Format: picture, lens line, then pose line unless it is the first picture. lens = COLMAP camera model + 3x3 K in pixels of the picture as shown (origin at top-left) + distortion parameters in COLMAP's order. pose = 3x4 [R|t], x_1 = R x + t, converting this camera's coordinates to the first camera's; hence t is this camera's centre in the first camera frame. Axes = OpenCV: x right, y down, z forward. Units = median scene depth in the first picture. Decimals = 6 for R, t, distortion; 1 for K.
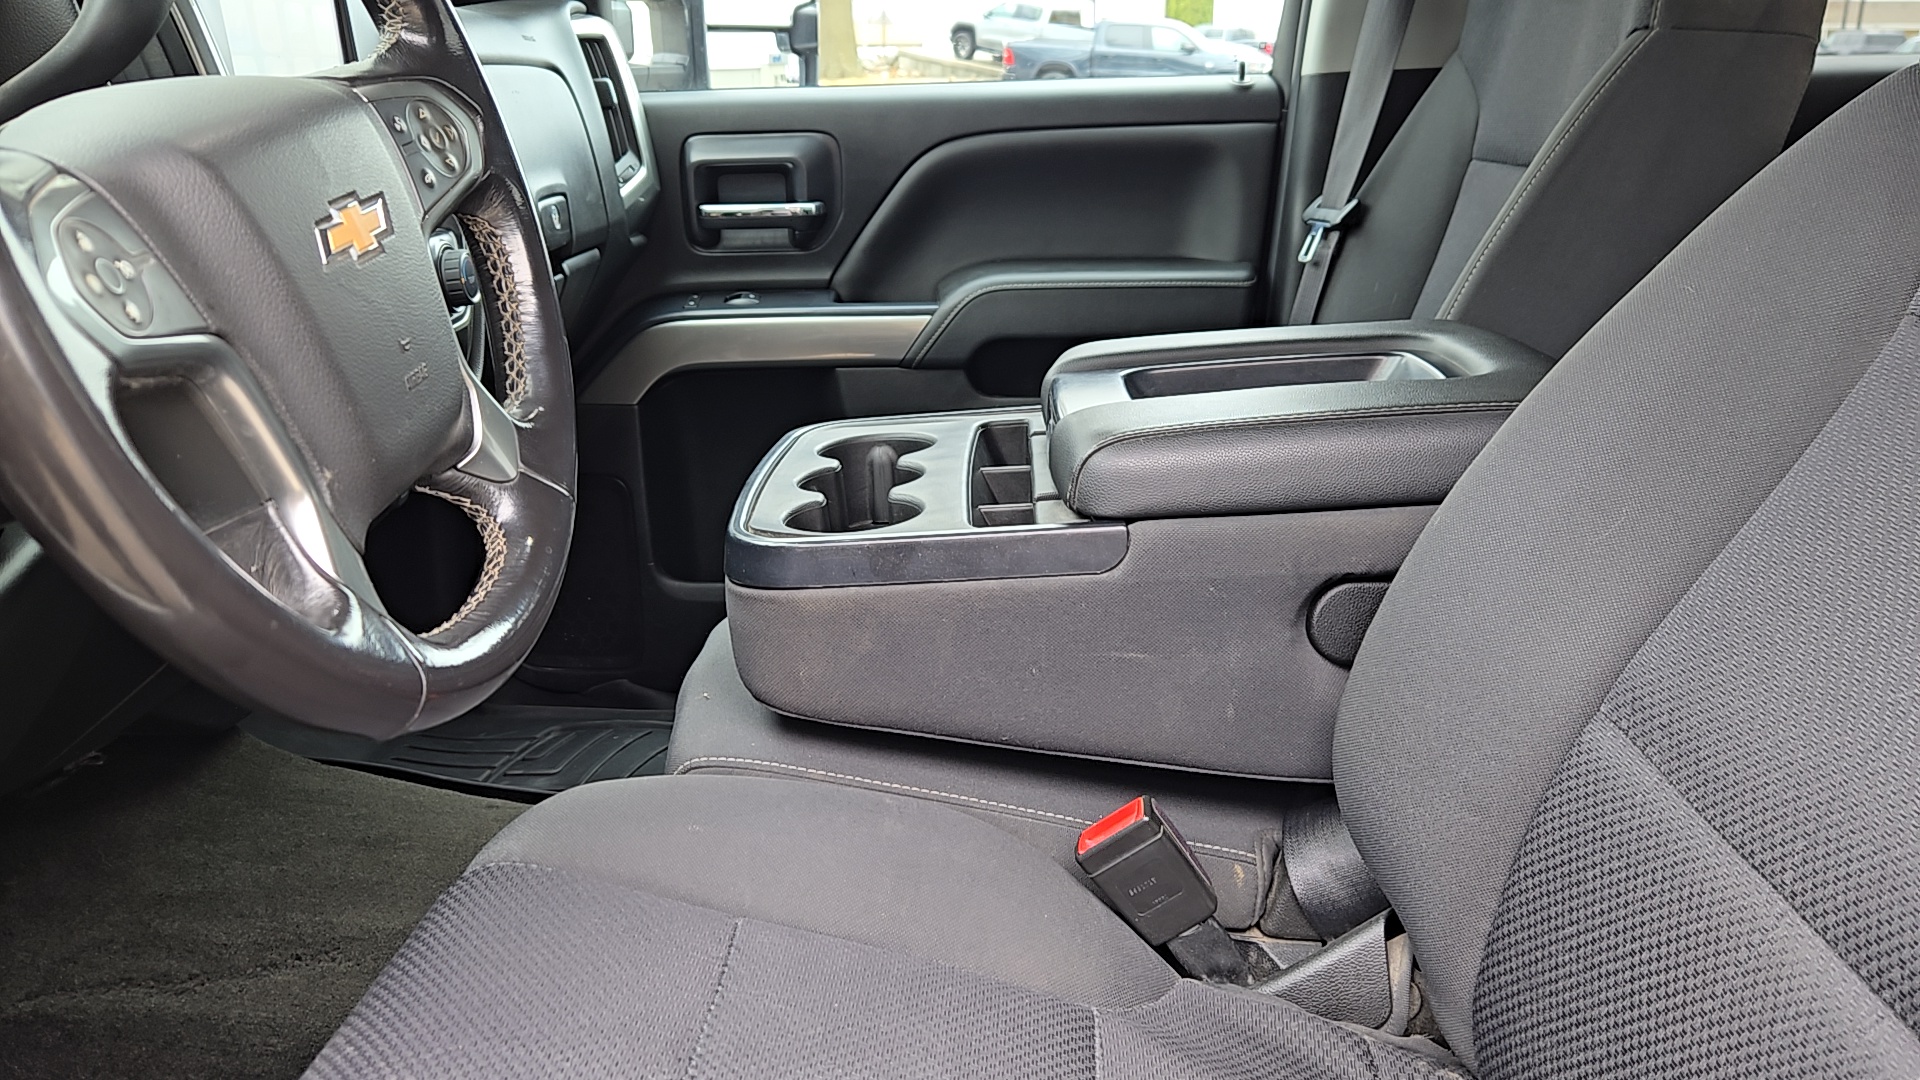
lens RADIAL K [[1599.5, 0, 956.8], [0, 1599.5, 532.4], [0, 0, 1]] dist [0.015964, -0.017902]
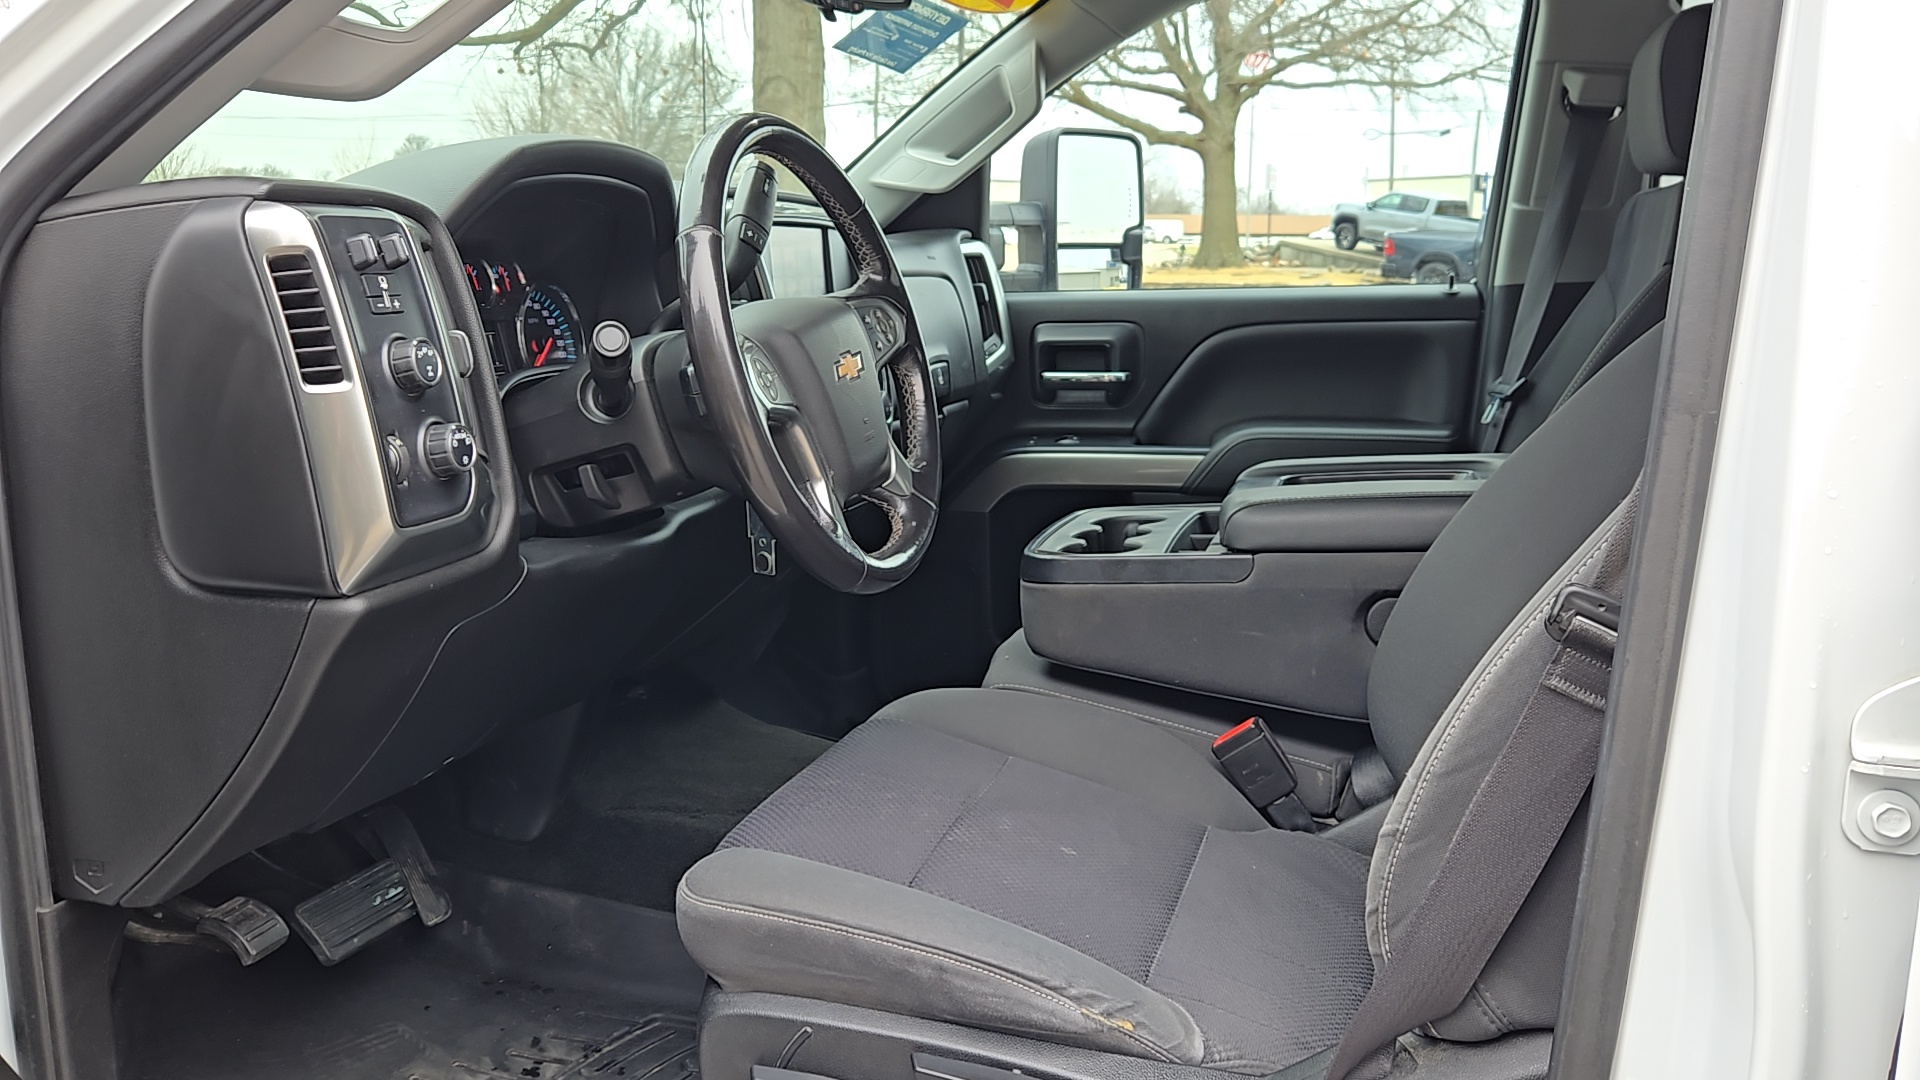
lens RADIAL K [[1599.5, 0, 955.6], [0, 1599.5, 548.3], [0, 0, 1]] dist [0.015964, -0.017902]
pose [[0.972562, 0.046822, -0.227882, 0.171533], [-0.069618, 0.993225, -0.093041, 0.155307], [0.221982, 0.106353, 0.969233, -0.658195]]
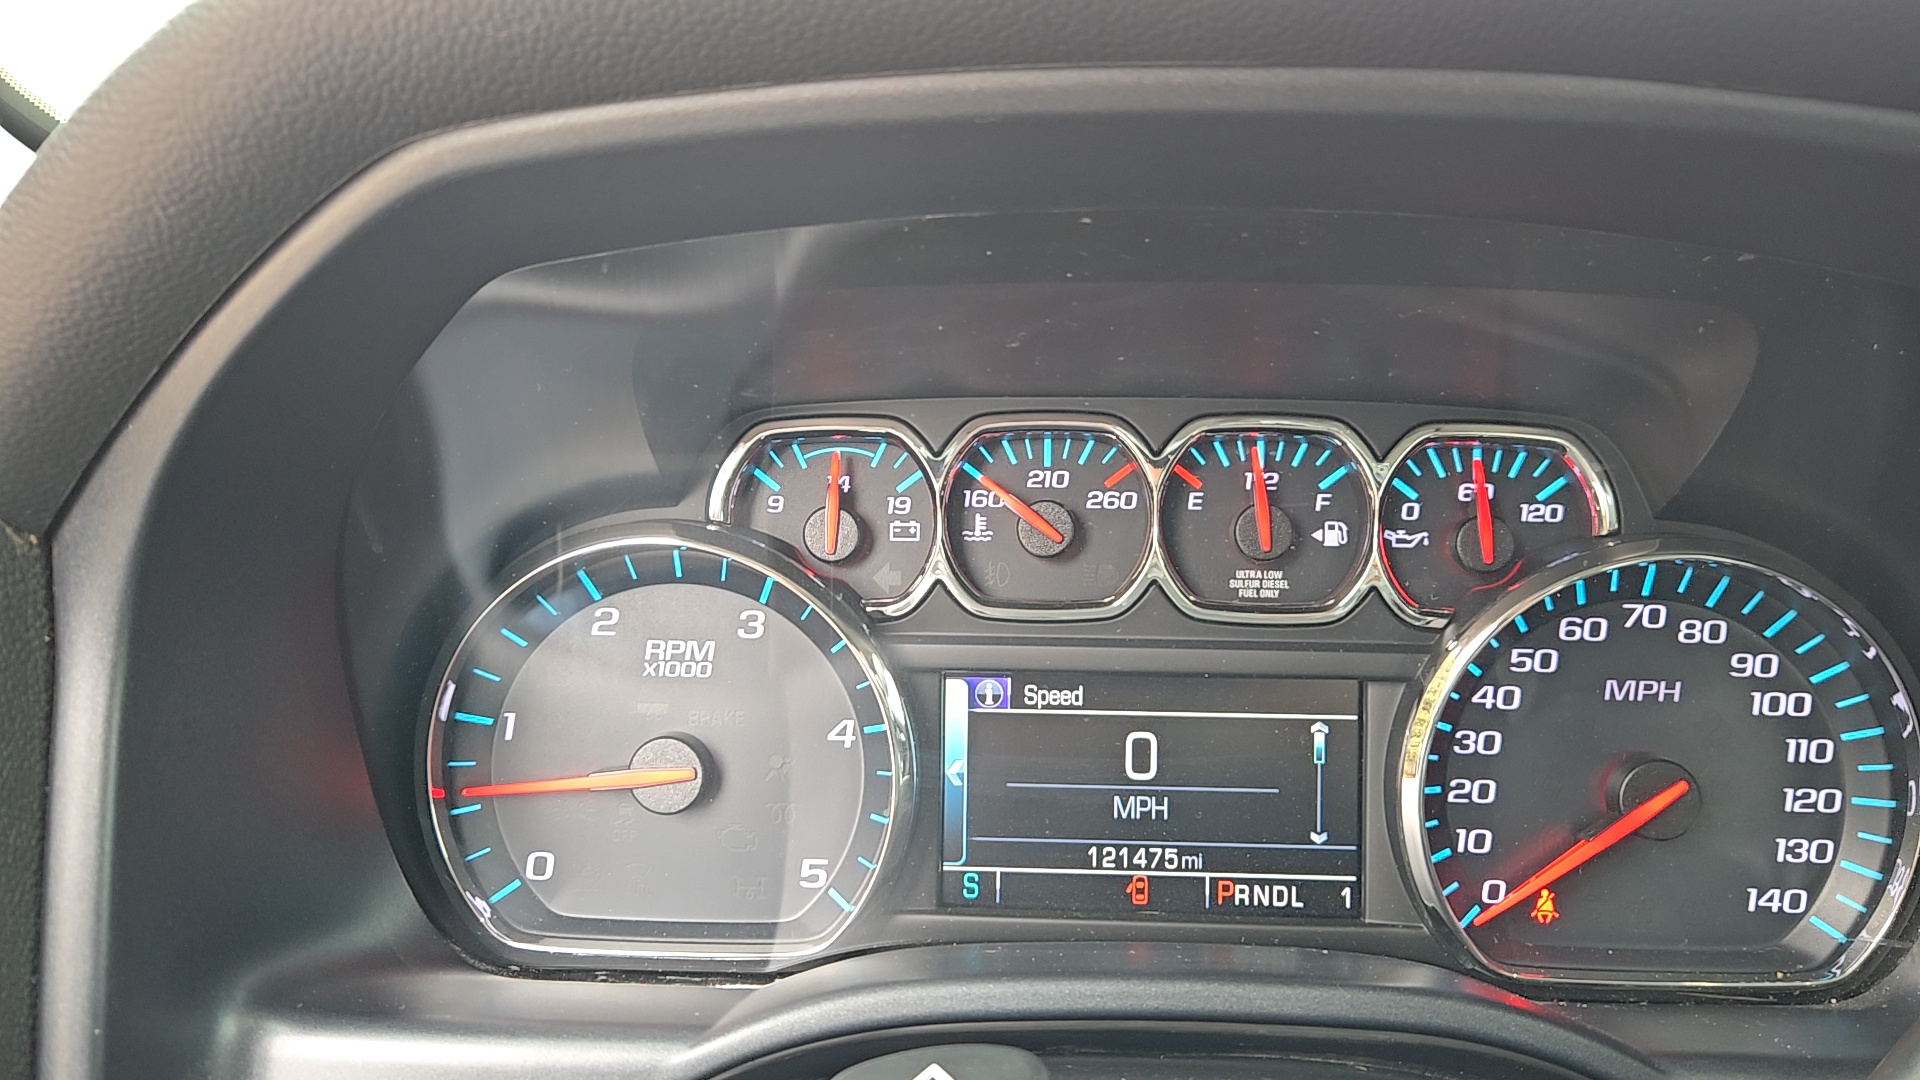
lens RADIAL K [[1599.5, 0, 983.9], [0, 1599.5, 545.1], [0, 0, 1]] dist [0.015964, -0.017902]
pose [[0.006959, 0.229670, -0.973244, -0.248525], [-0.288855, 0.932239, 0.217928, -0.258305], [0.957348, 0.279610, 0.072828, 0.581783]]
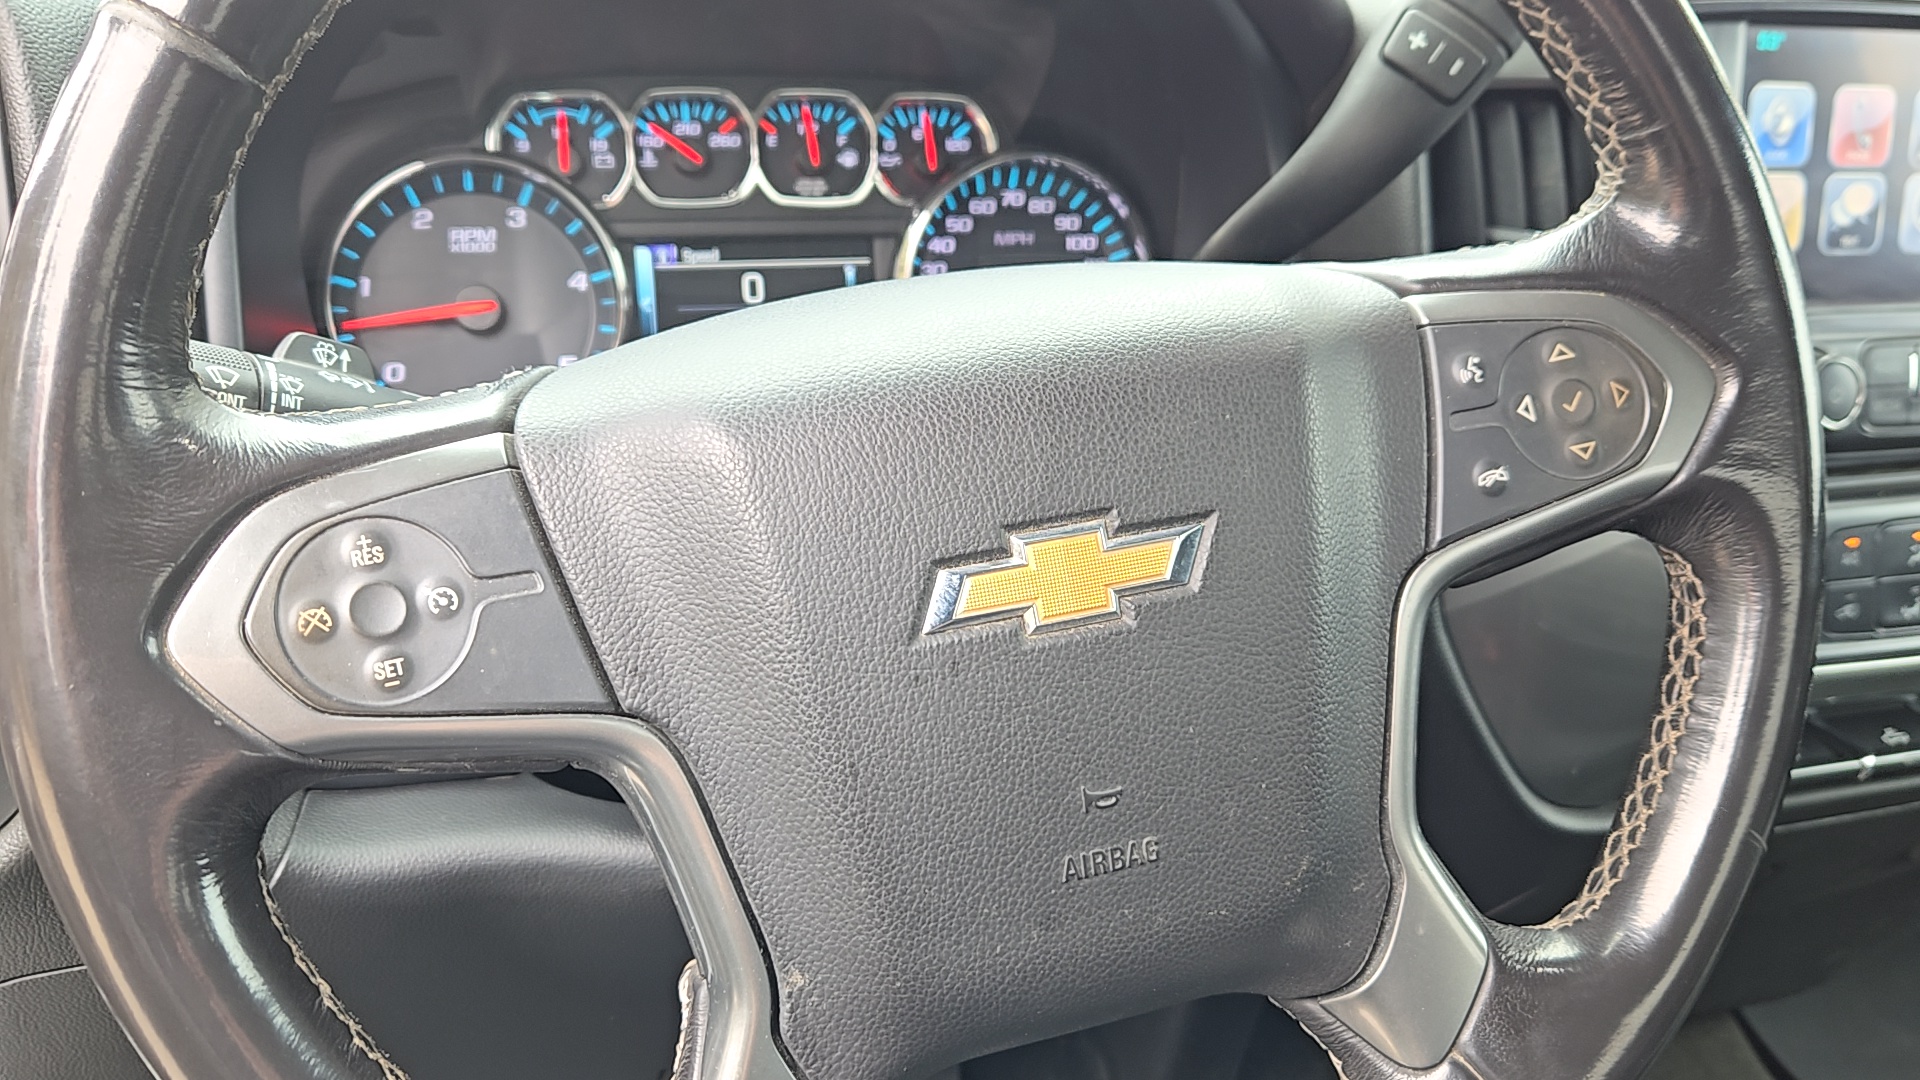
lens RADIAL K [[1599.5, 0, 951.4], [0, 1599.5, 560.5], [0, 0, 1]] dist [0.015964, -0.017902]
pose [[0.363501, 0.292218, -0.884576, 0.055888], [-0.284736, 0.938941, 0.193170, -0.182995], [0.887013, 0.181653, 0.424511, 0.466042]]
